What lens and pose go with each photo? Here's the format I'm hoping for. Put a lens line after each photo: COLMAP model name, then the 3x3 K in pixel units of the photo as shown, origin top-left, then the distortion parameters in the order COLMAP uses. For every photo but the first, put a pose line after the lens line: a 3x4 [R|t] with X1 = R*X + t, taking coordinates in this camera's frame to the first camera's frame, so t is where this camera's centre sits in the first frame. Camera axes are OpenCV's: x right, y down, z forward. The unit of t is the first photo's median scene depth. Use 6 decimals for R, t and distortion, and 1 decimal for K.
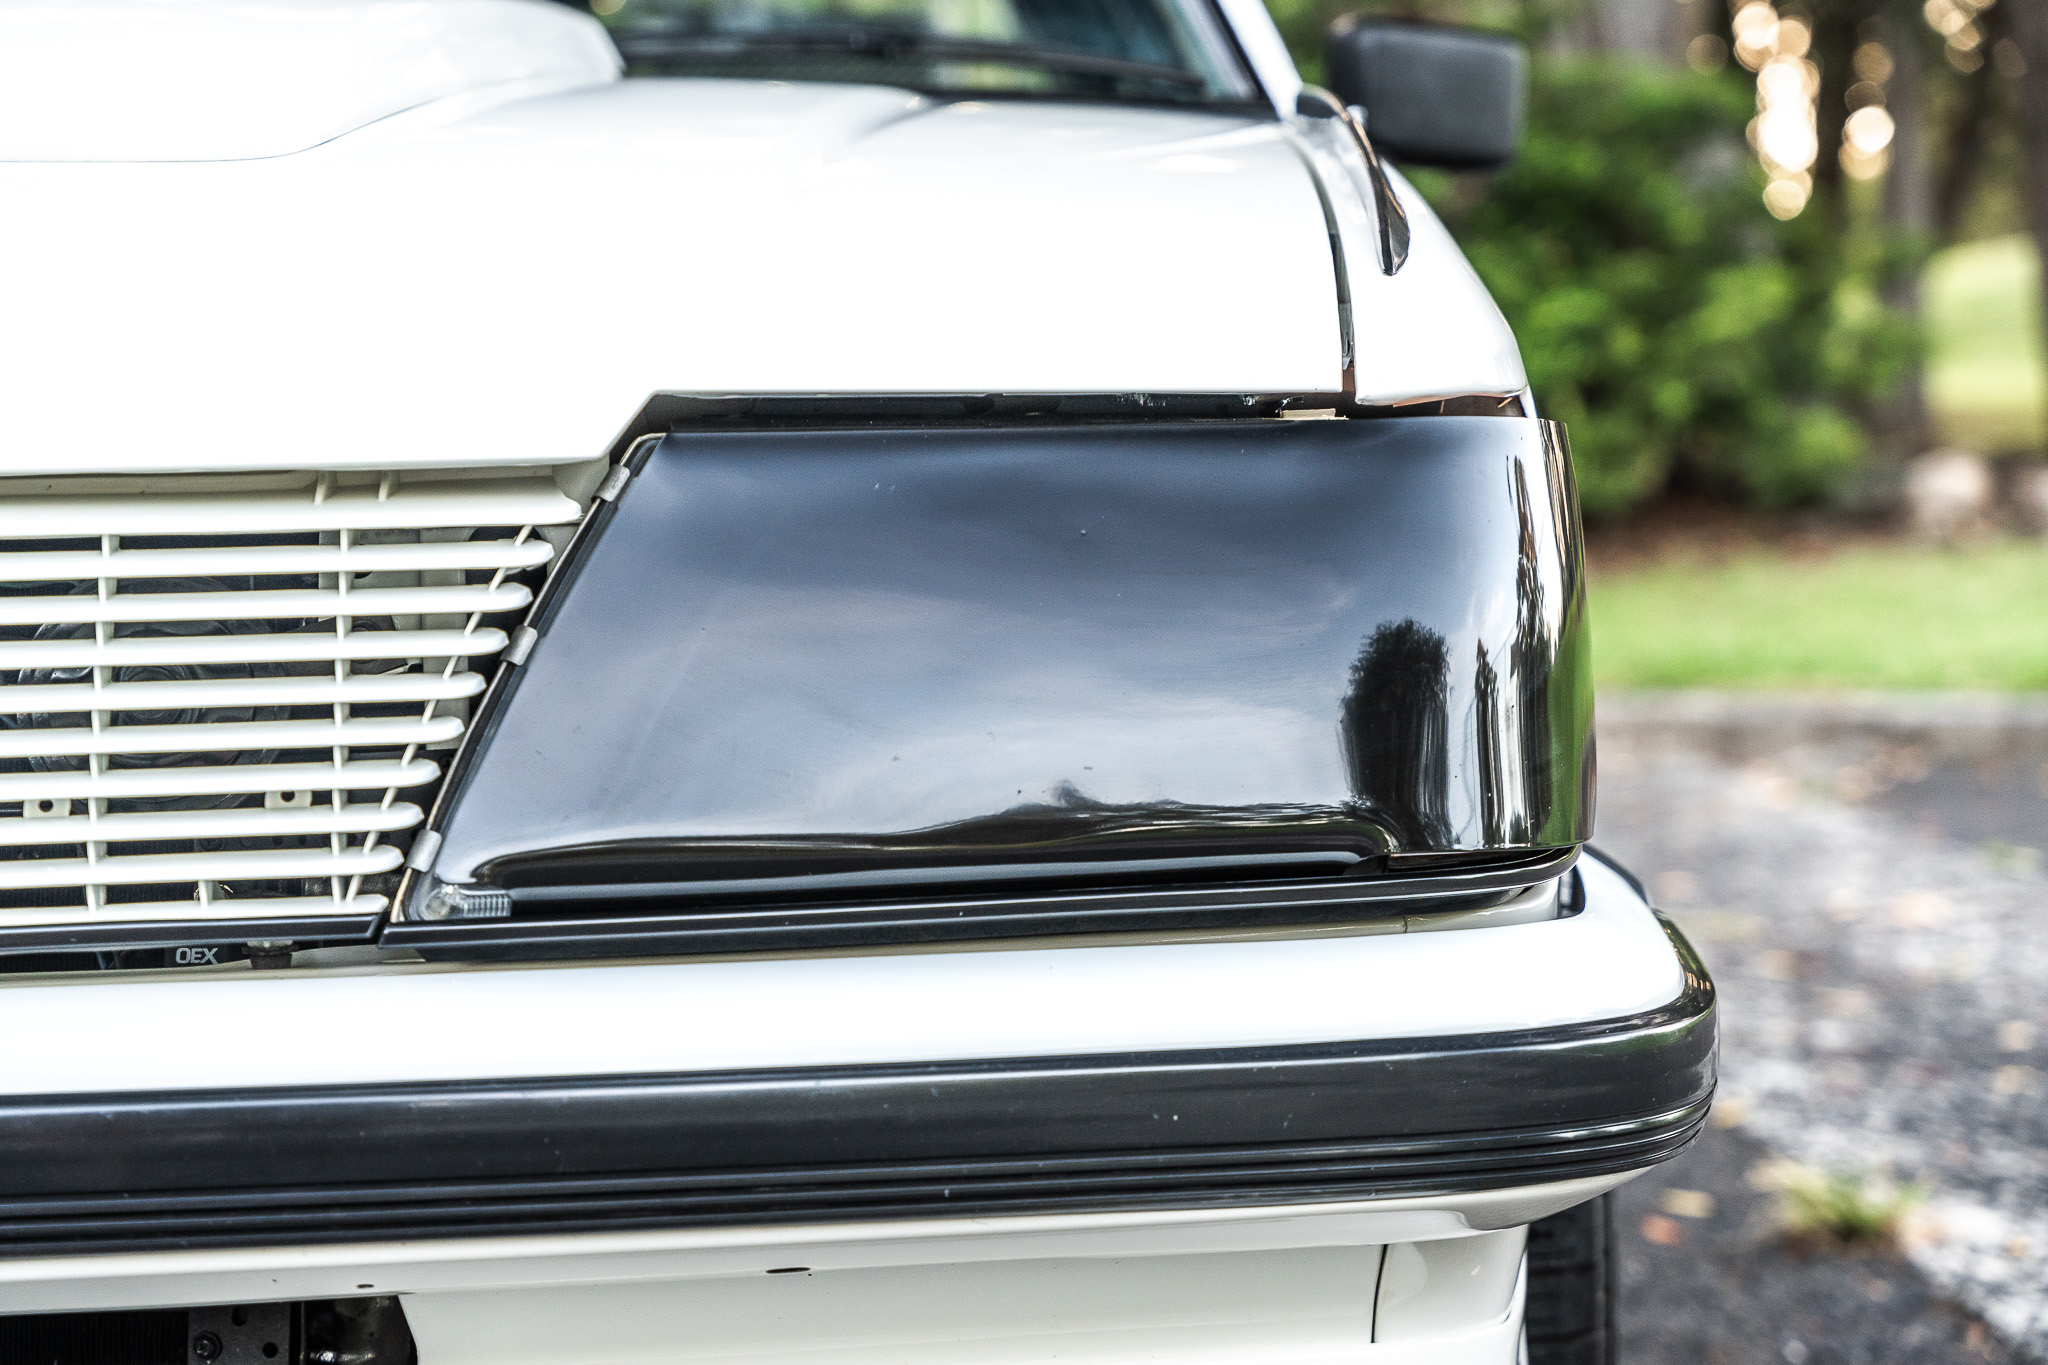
lens RADIAL K [[3999.2, 0, 1024.0], [0, 3999.2, 682.5], [0, 0, 1]] dist [0.051719, 0.078809]
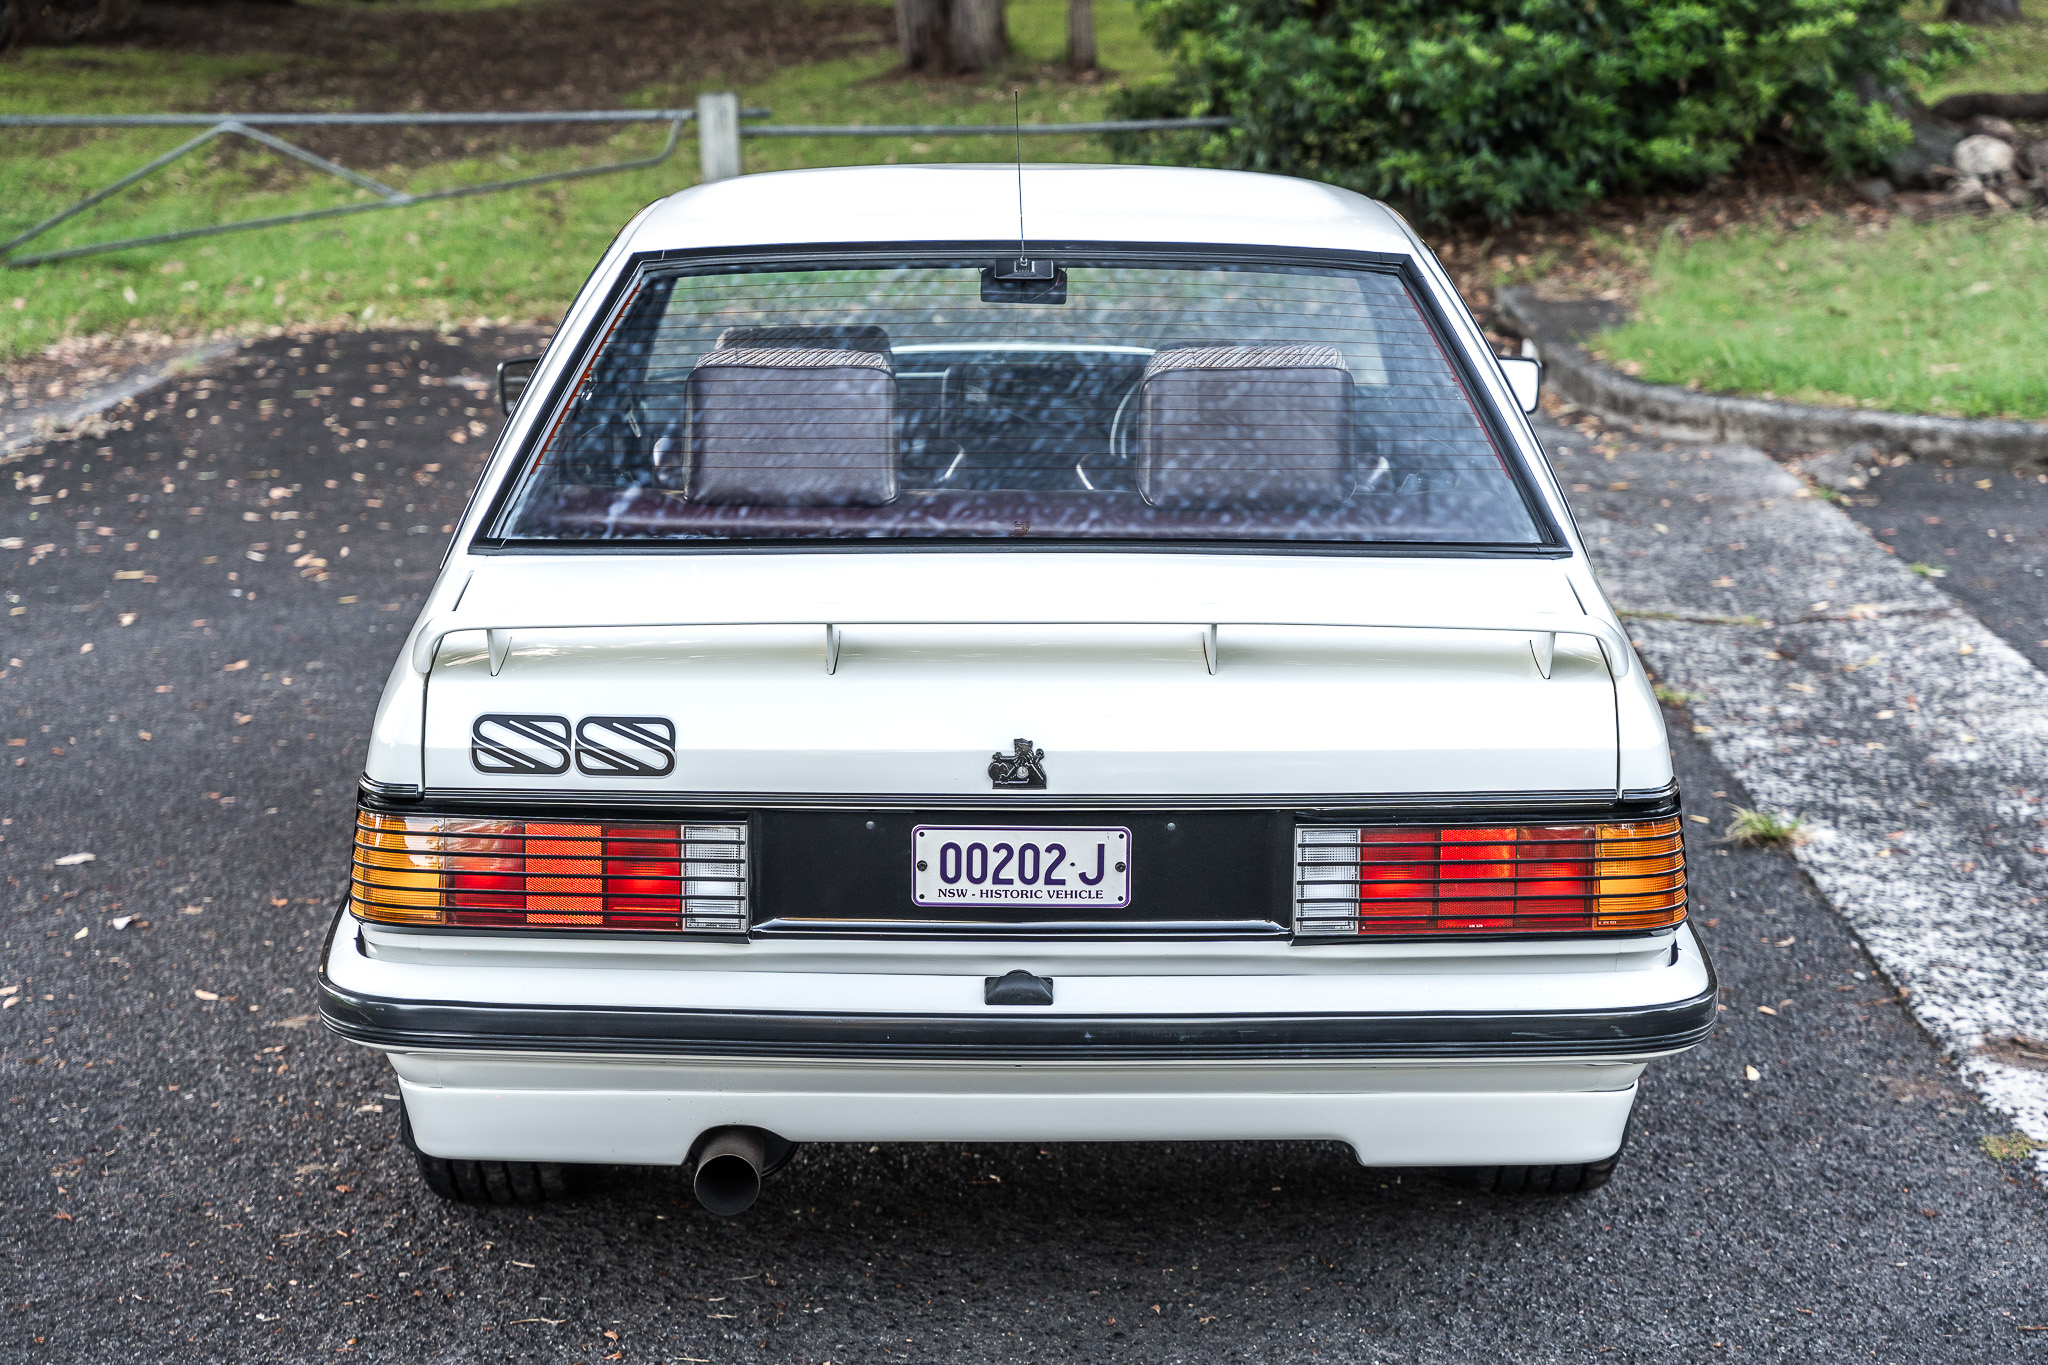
lens RADIAL K [[4035.5, 0, 1052.4], [0, 4035.5, 683.7], [0, 0, 1]] dist [0.064932, -0.033076]
pose [[0.999635, 0.021740, -0.016039, -0.131849], [-0.019236, 0.989614, 0.142458, -0.214144], [0.018969, -0.142097, 0.989671, -1.009292]]
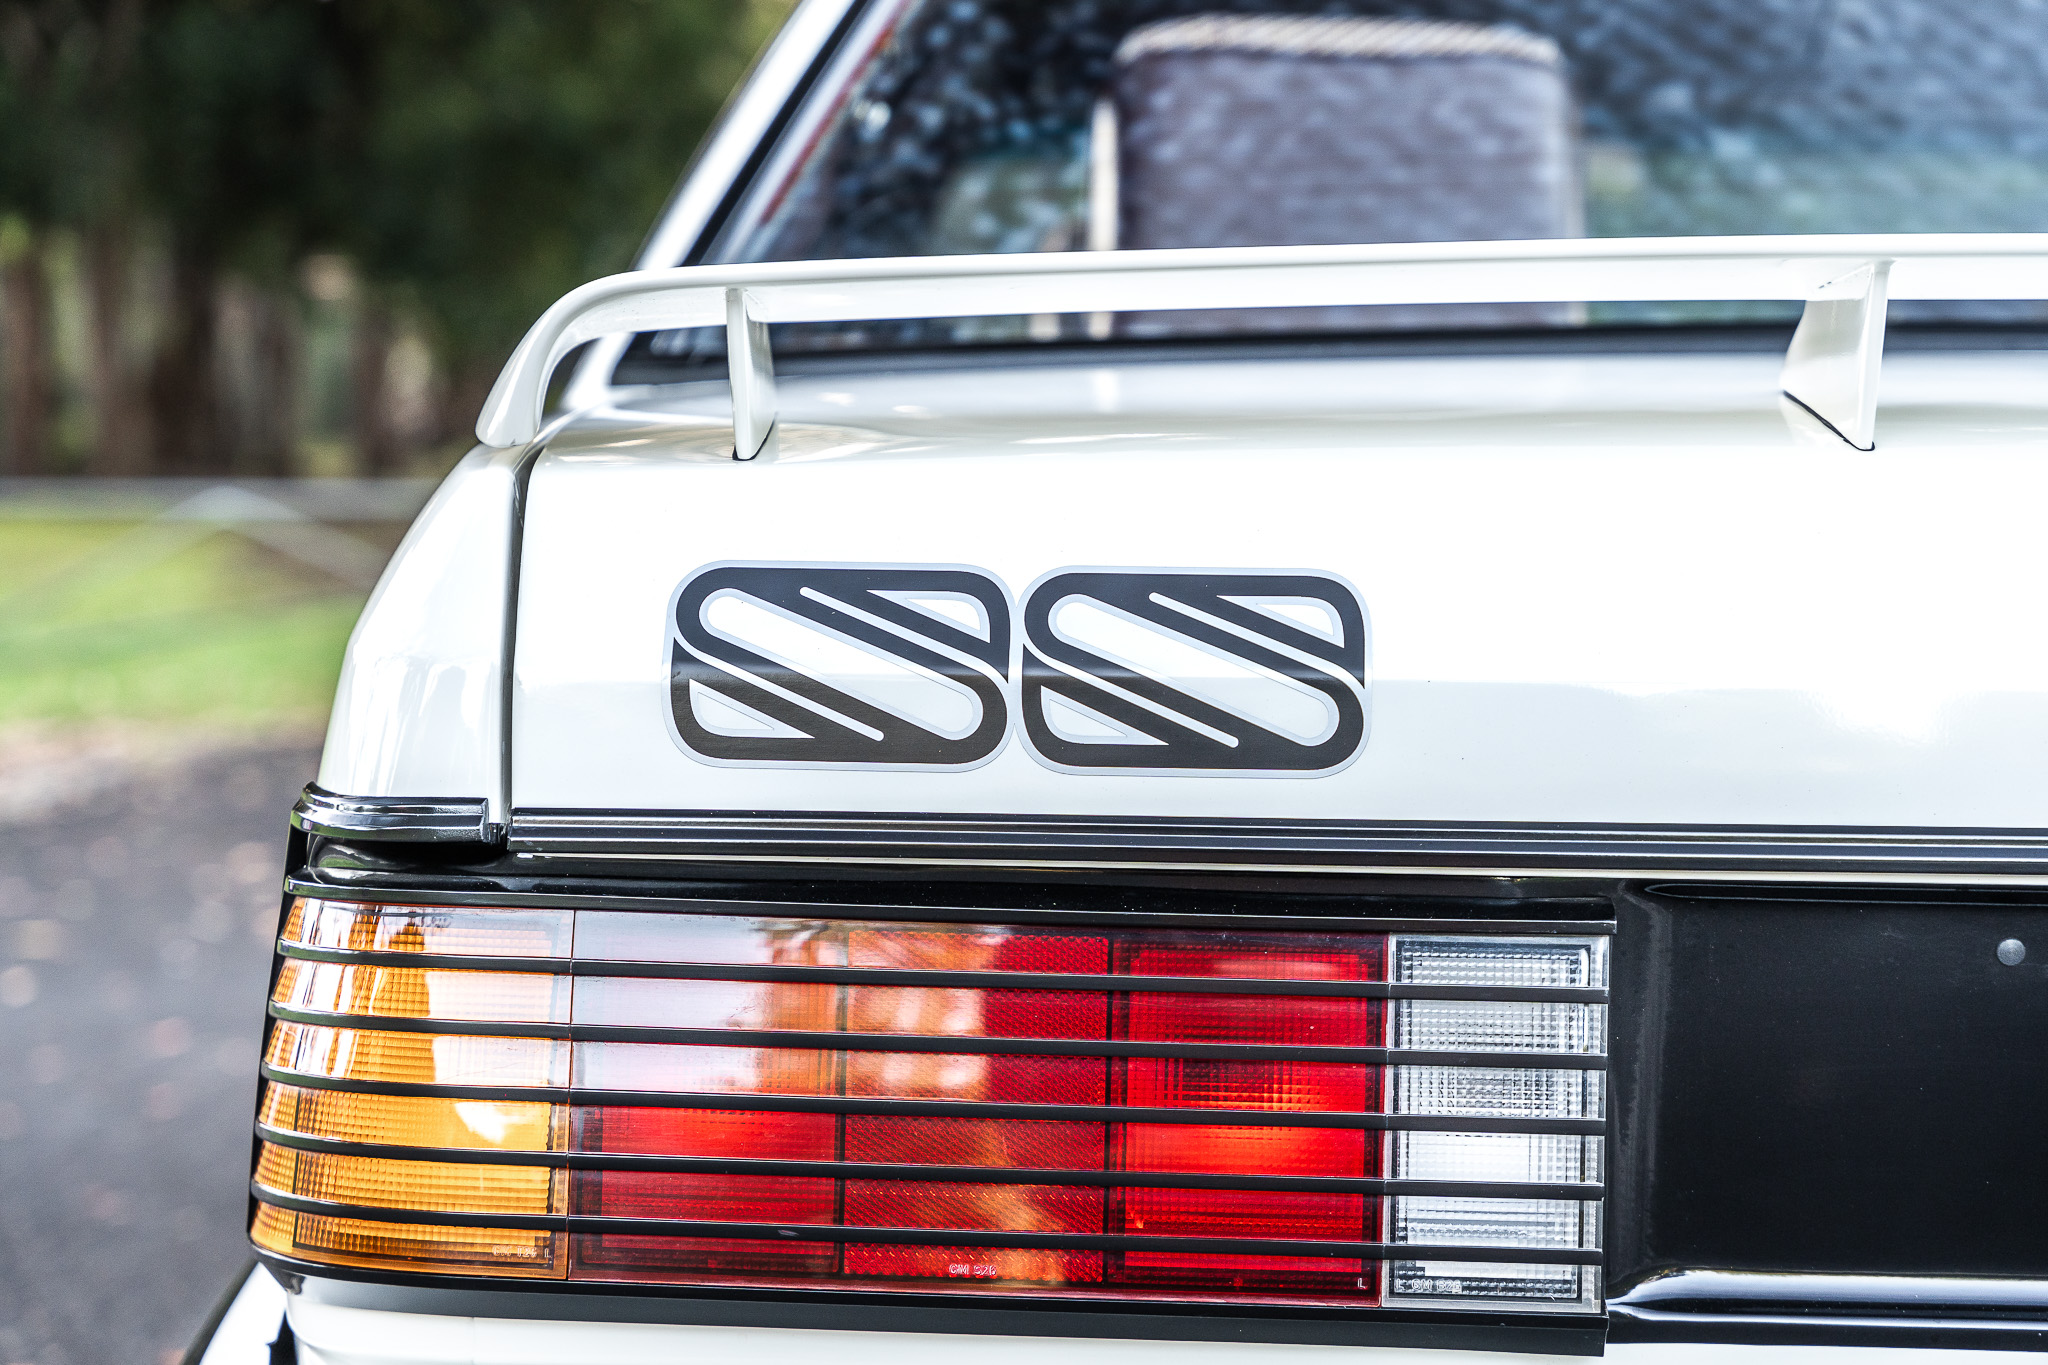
lens RADIAL K [[3999.2, 0, 1024.0], [0, 3999.2, 682.5], [0, 0, 1]] dist [0.051719, 0.078809]
pose [[0.999252, 0.028101, -0.026582, -0.265344], [-0.027937, 0.999589, 0.006502, -0.045374], [0.026754, -0.005755, 0.999625, -0.275193]]
